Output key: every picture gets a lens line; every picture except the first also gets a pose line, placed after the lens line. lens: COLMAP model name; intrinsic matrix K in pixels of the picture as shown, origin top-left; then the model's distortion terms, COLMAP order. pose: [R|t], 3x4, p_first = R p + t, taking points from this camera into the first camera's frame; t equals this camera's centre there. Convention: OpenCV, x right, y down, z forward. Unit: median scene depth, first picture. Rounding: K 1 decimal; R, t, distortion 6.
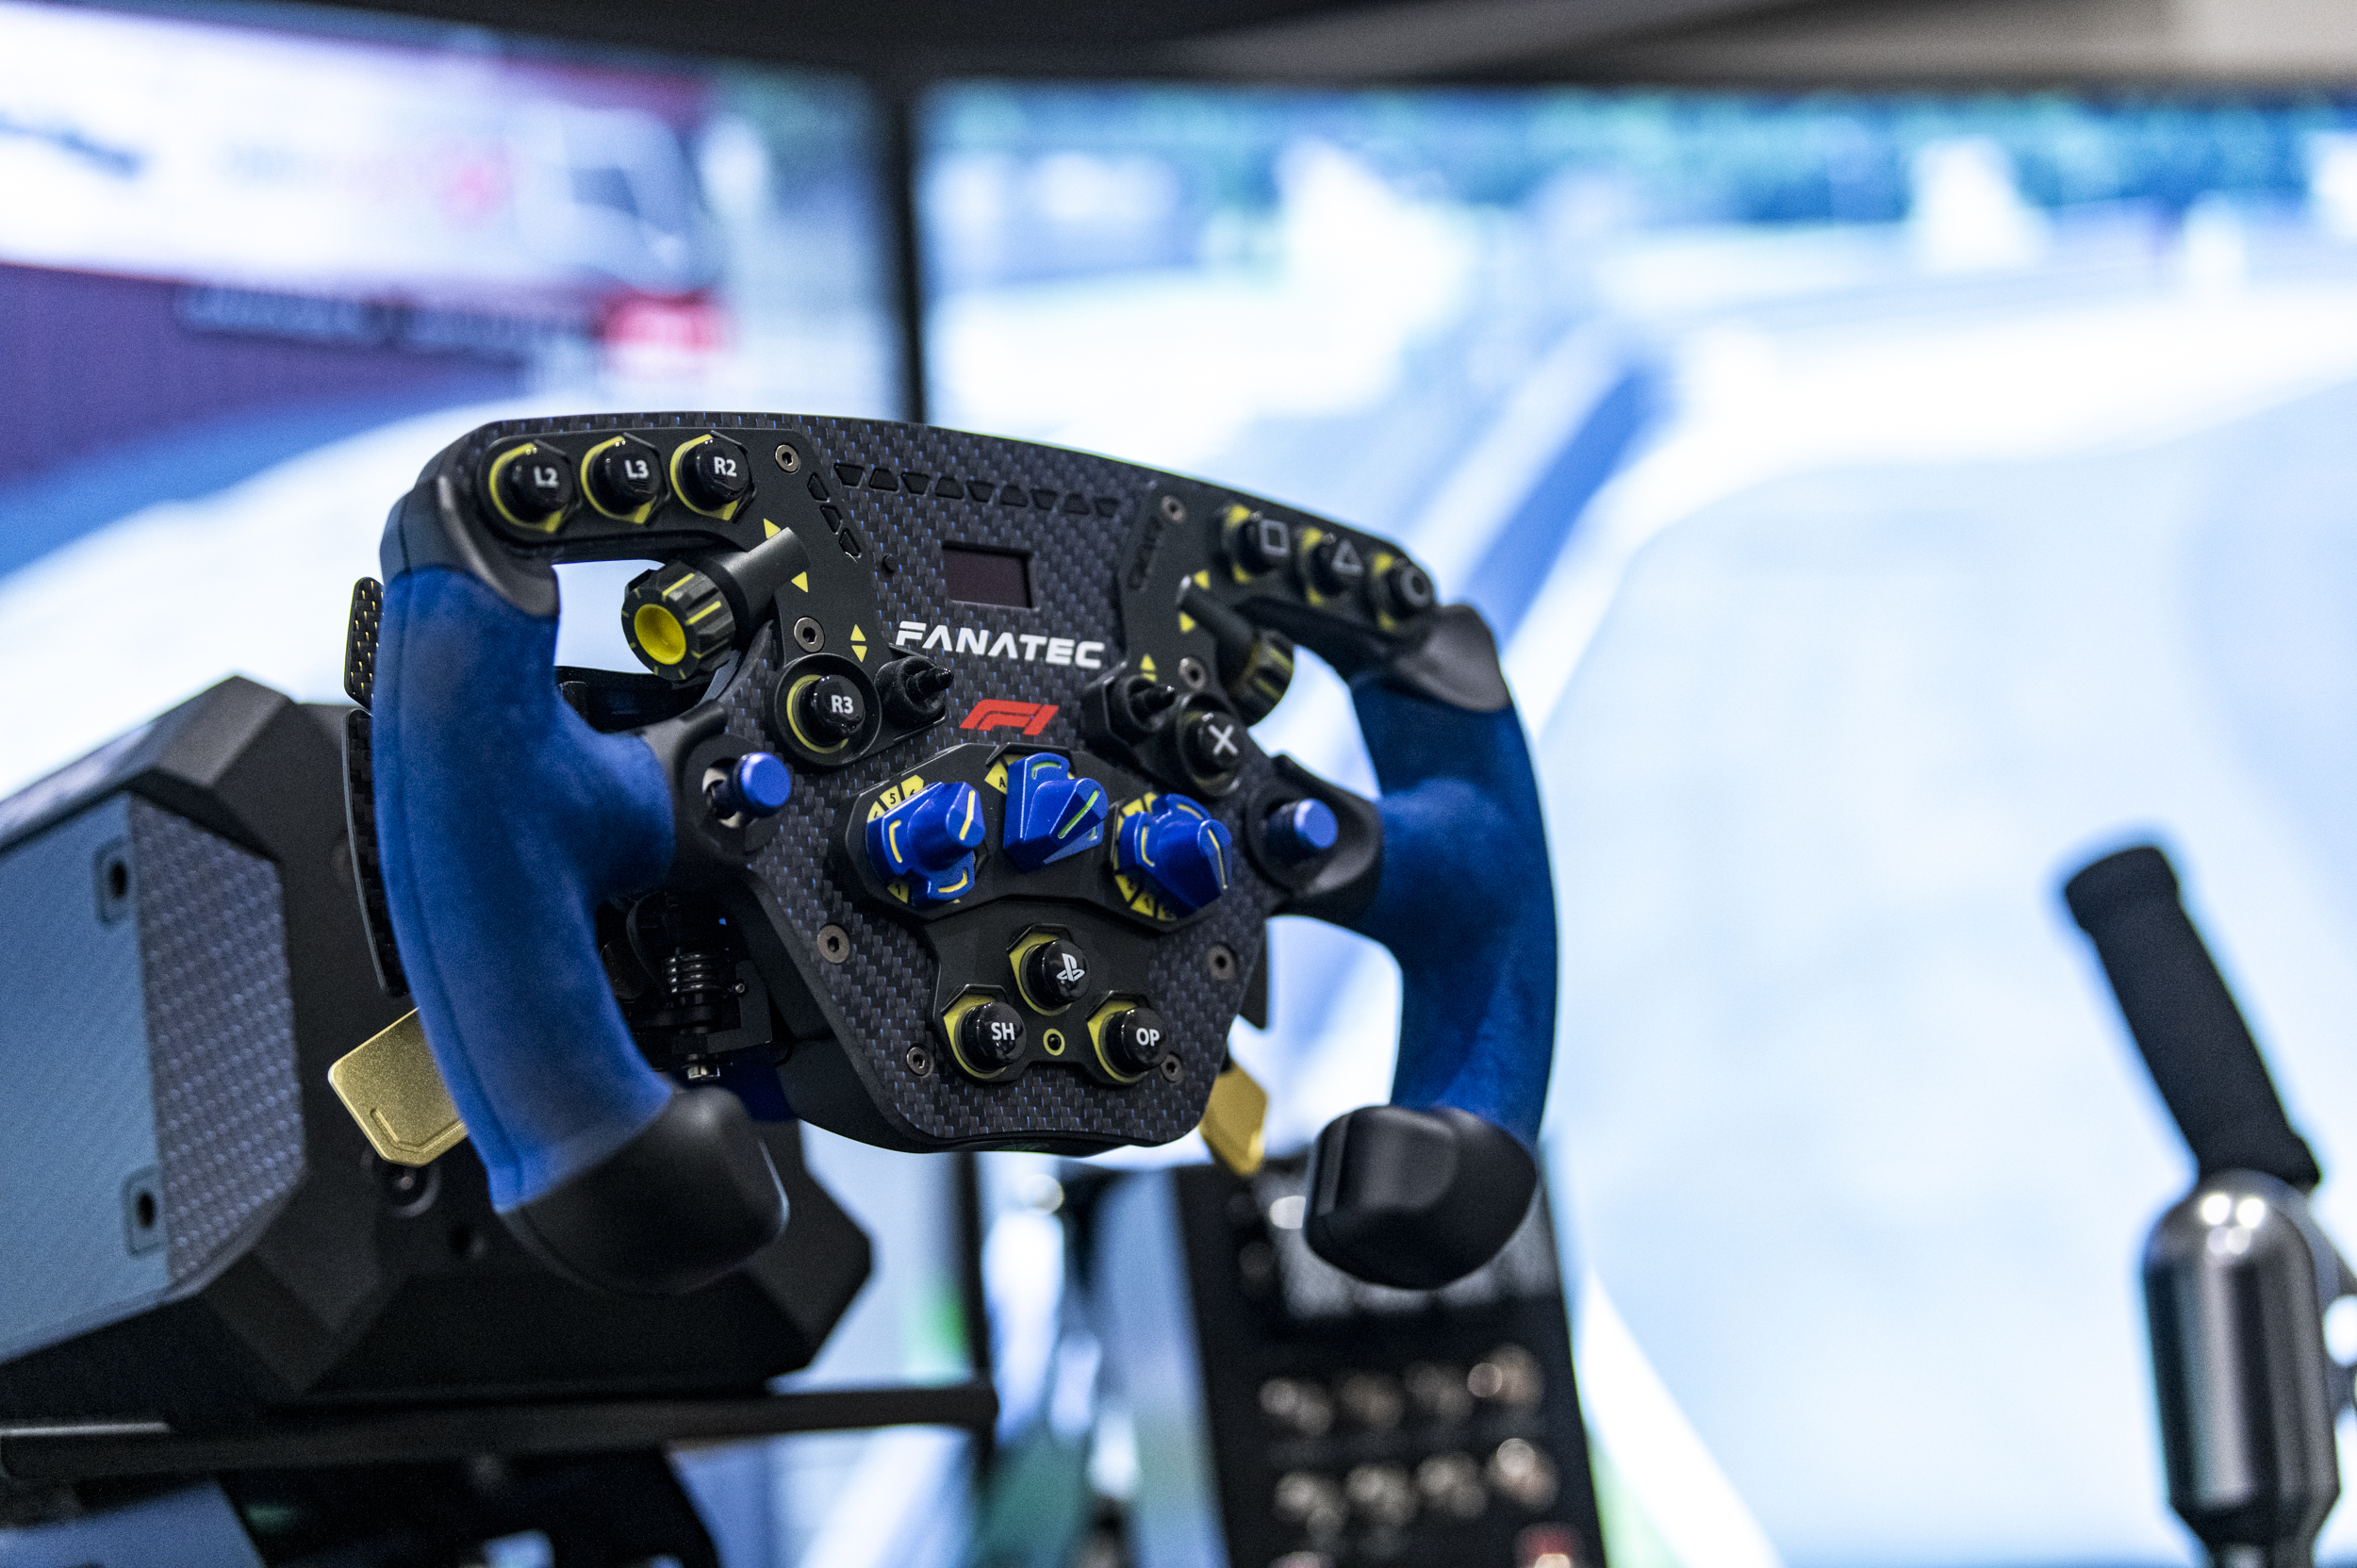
lens RADIAL K [[4776.3, 0, 1179.7], [0, 4776.3, 777.8], [0, 0, 1]] dist [0.048926, 0.000000]
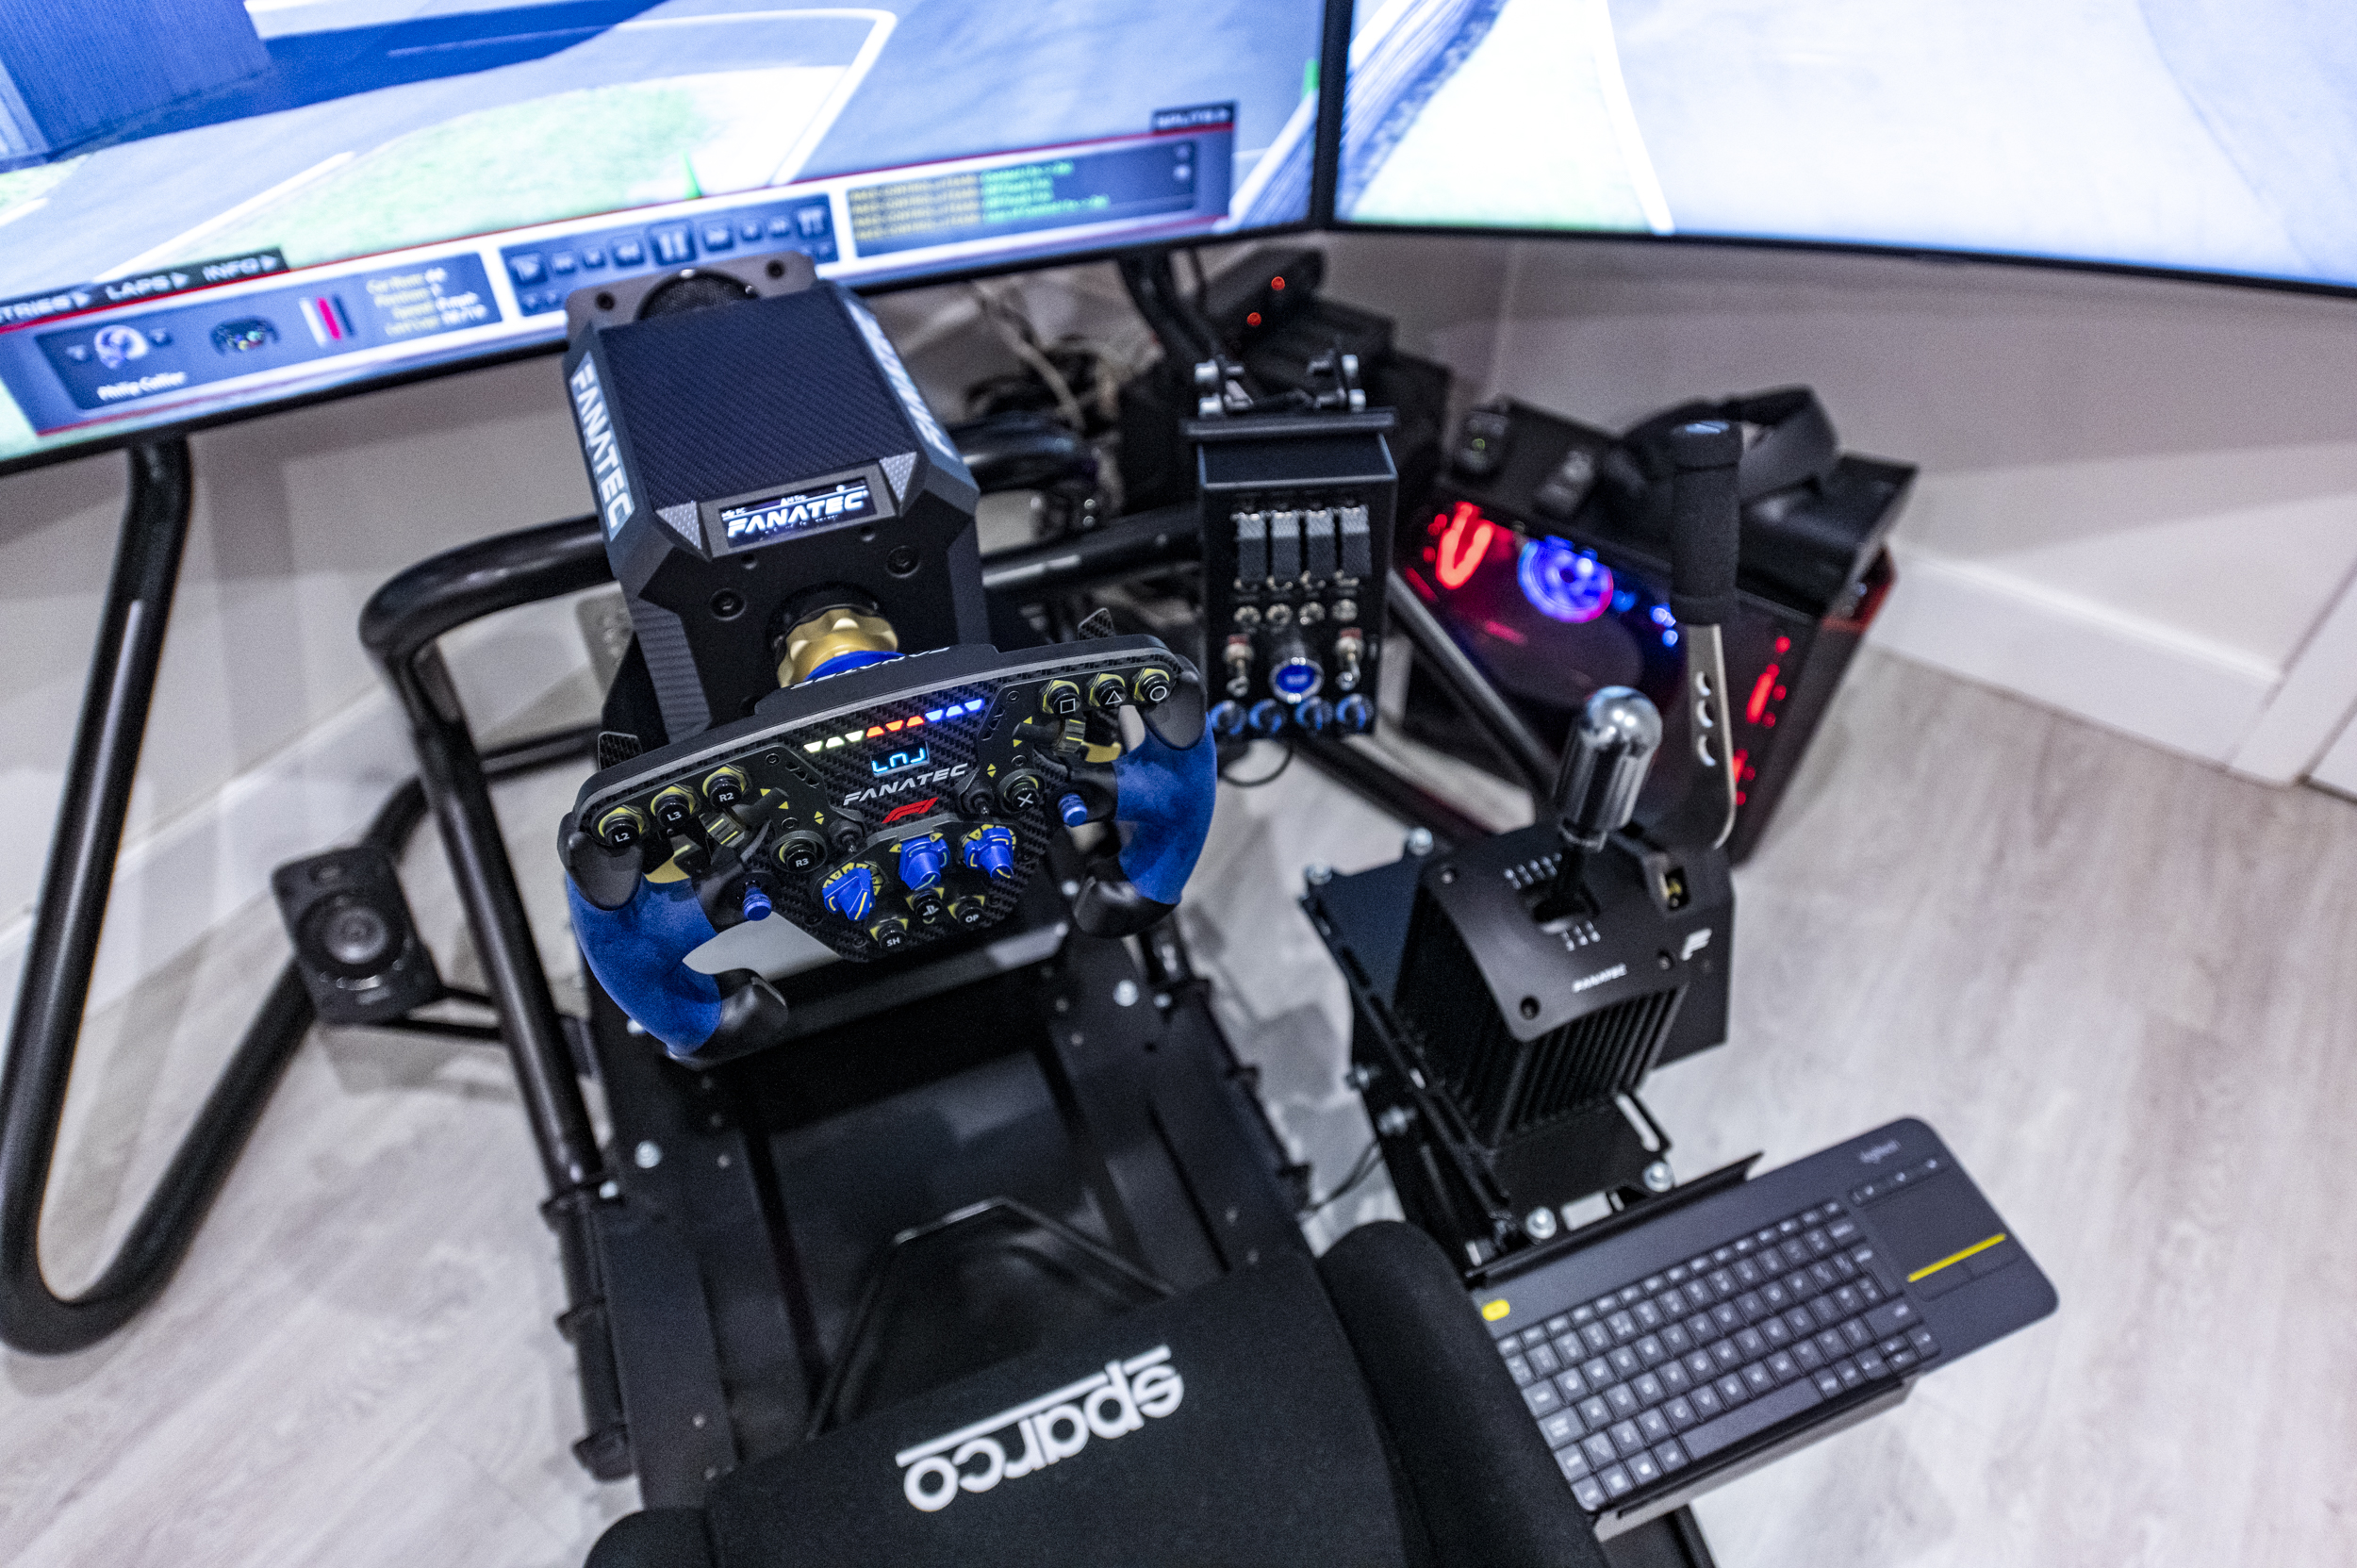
lens RADIAL K [[1535.1, 0, 1185.5], [0, 1535.1, 775.3], [0, 0, 1]] dist [-0.003687, -0.001696]
pose [[0.946012, 0.292481, -0.139701, 0.170227], [-0.039916, 0.532843, 0.845272, -0.599517], [0.321665, -0.794062, 0.515750, 0.691912]]
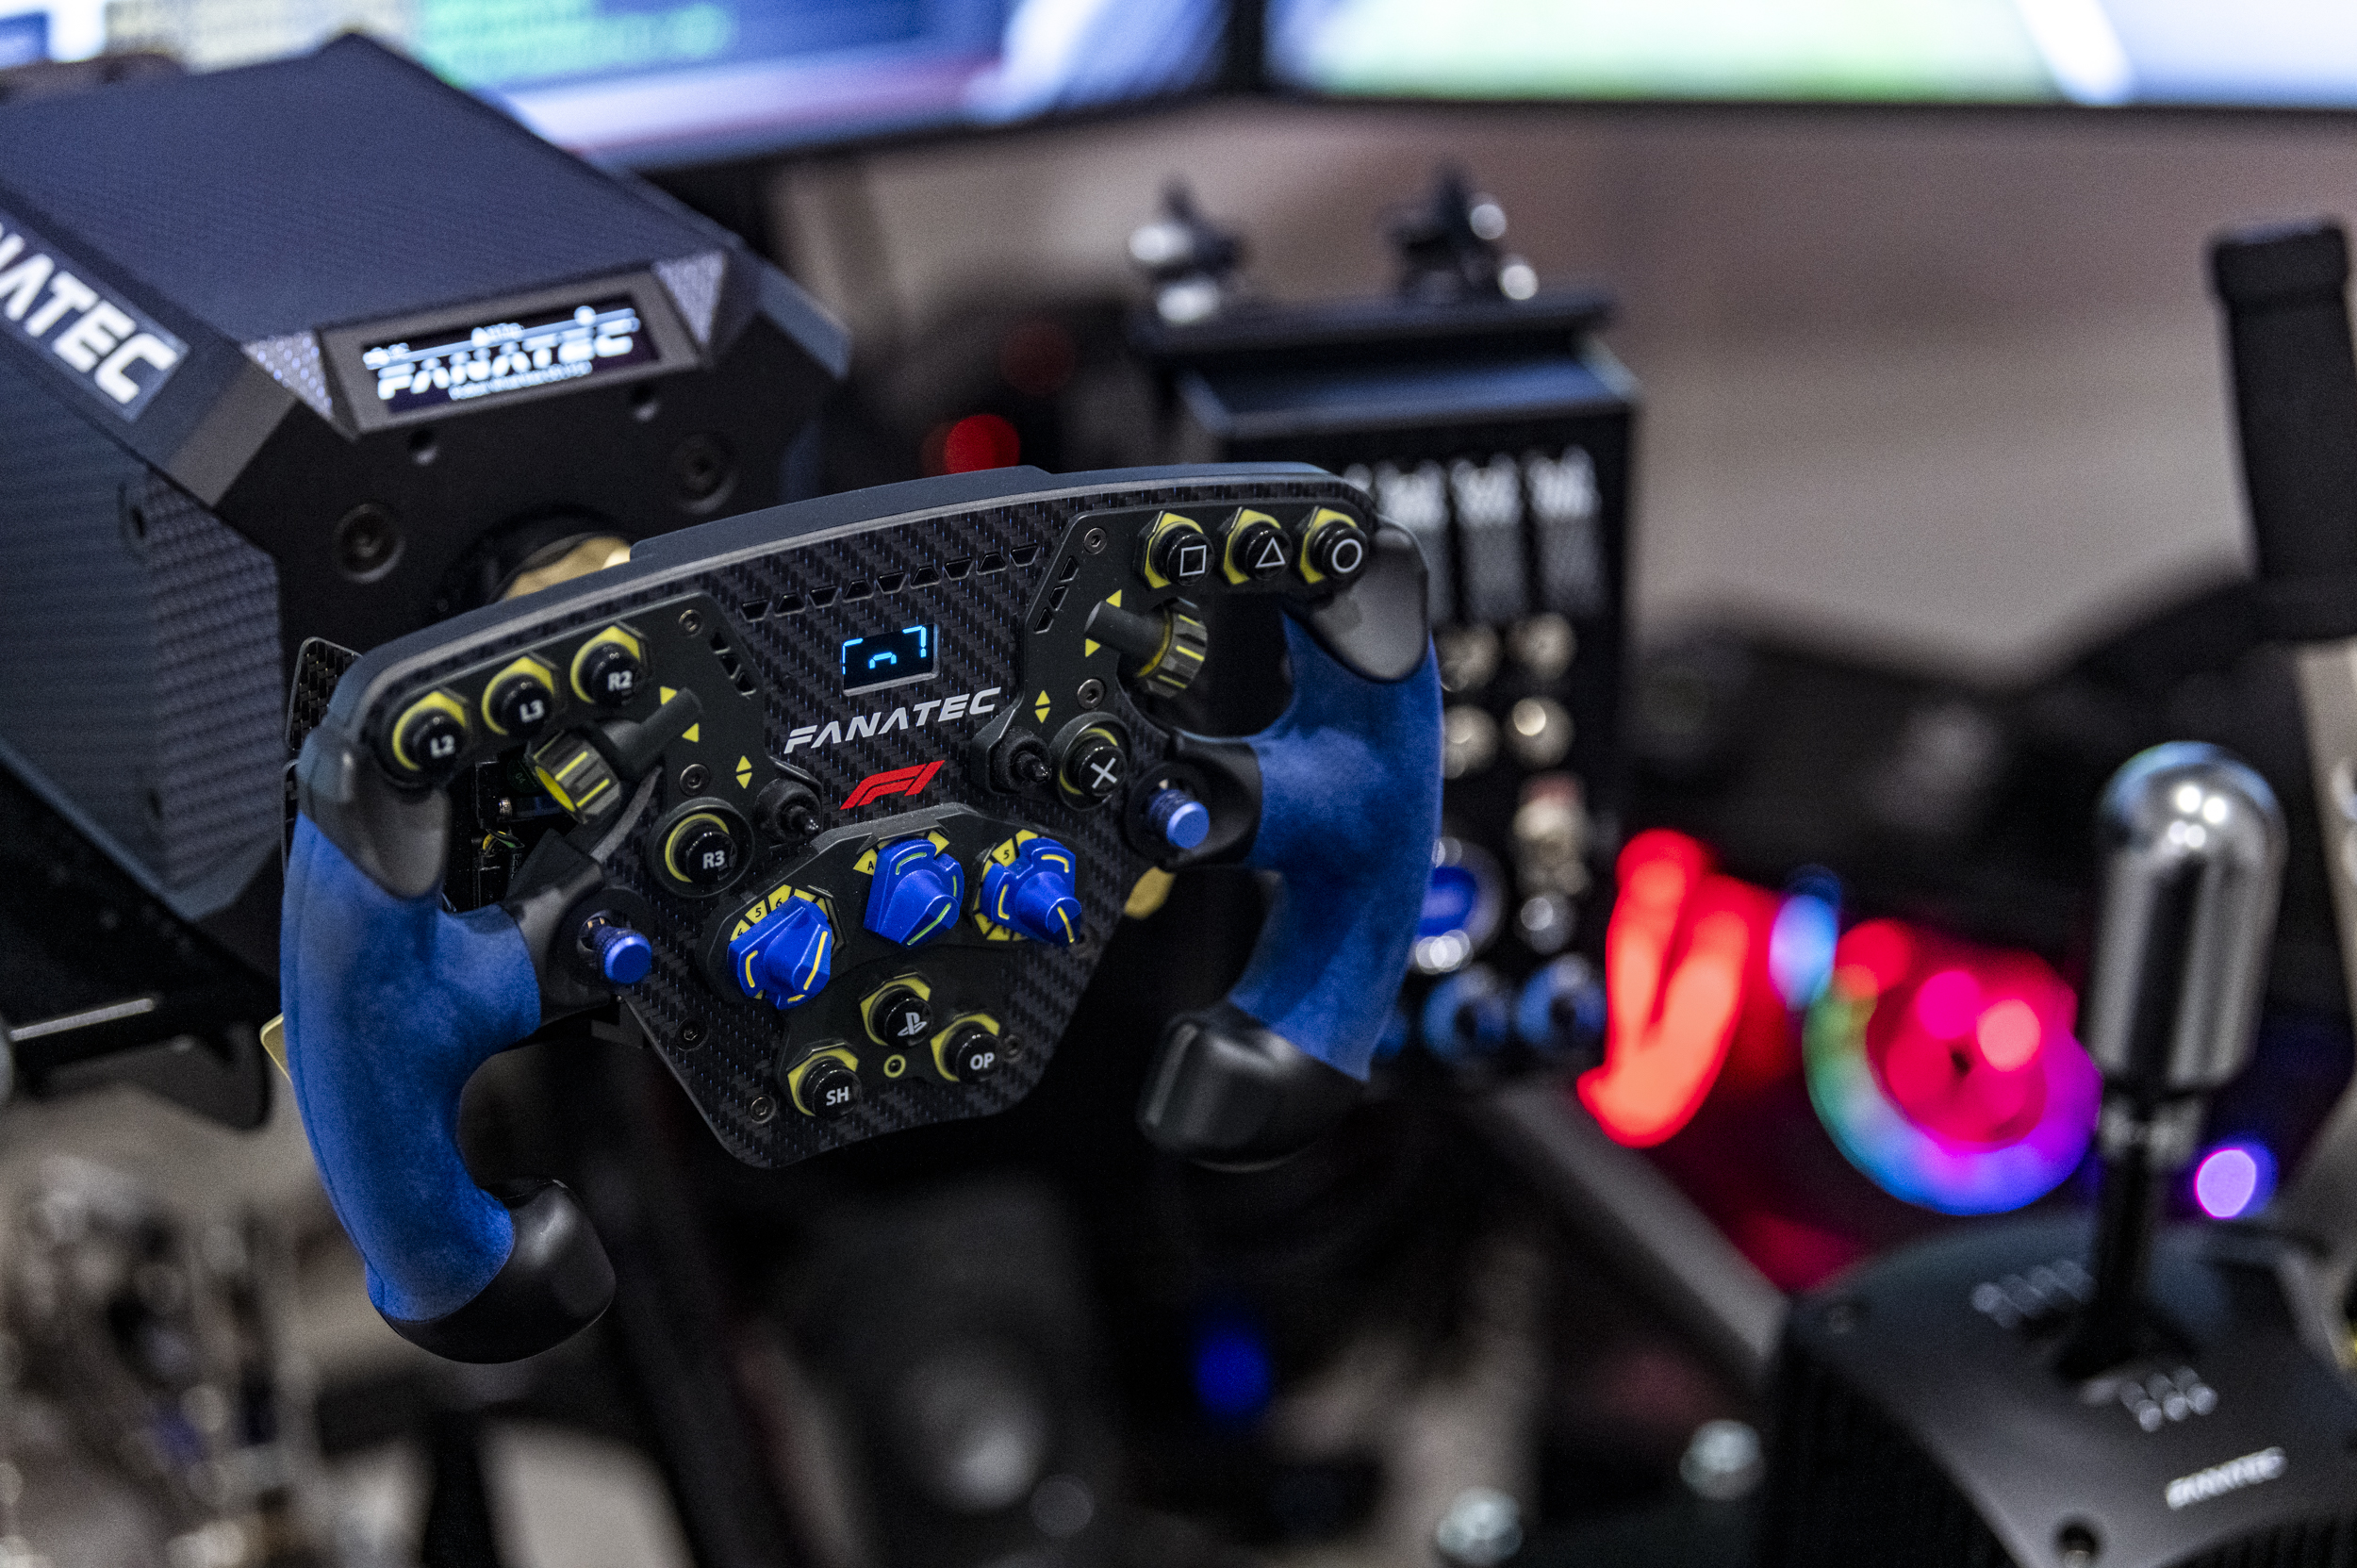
lens RADIAL K [[6545.7, 0, 1178.5], [0, 6545.7, 788.1], [0, 0, 1]] dist [-0.157147, 0.000000]
pose [[0.979212, 0.189077, -0.073439, 0.136222], [-0.105586, 0.784278, 0.611358, -0.919667], [0.173190, -0.590895, 0.787939, -0.159746]]
